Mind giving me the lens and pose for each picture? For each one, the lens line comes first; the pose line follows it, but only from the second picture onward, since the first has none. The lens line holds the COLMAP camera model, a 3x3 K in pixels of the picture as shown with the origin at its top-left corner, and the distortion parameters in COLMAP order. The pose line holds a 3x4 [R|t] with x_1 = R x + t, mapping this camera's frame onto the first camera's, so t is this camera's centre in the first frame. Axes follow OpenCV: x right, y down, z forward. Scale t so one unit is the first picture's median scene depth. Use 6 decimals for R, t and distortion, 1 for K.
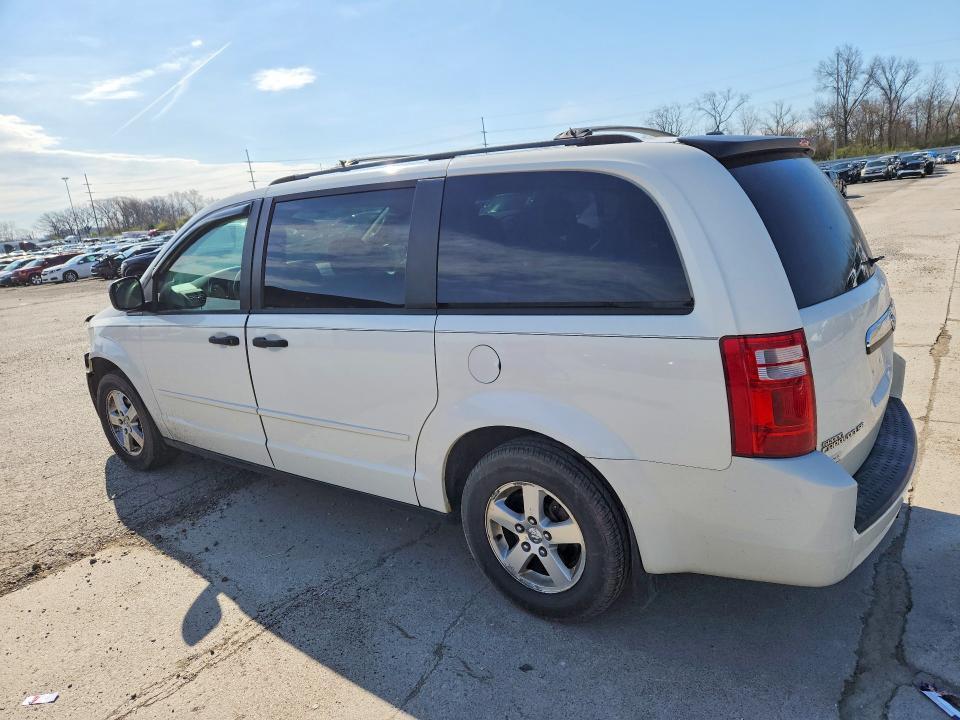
lens RADIAL K [[670.1, 0, 488.1], [0, 670.1, 359.3], [0, 0, 1]] dist [0.004750, 0.000386]
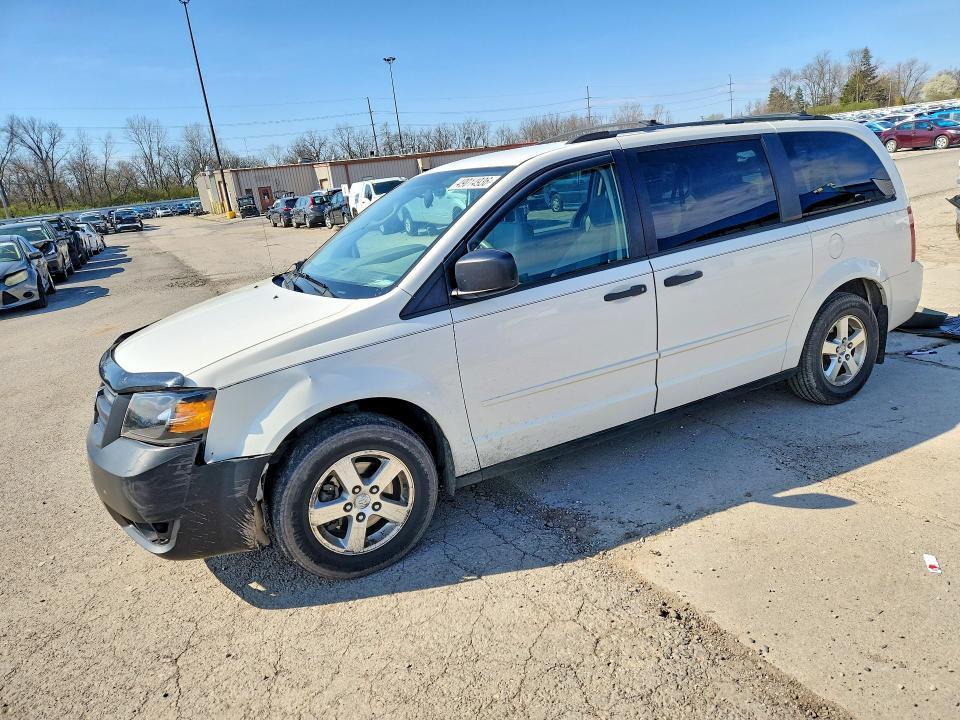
lens RADIAL K [[670.1, 0, 488.1], [0, 670.1, 359.3], [0, 0, 1]] dist [0.004750, 0.000386]
pose [[0.408894, -0.192160, 0.892121, -0.123904], [0.272660, 0.958651, 0.081519, -0.006323], [-0.870897, 0.209913, 0.444381, 0.071060]]
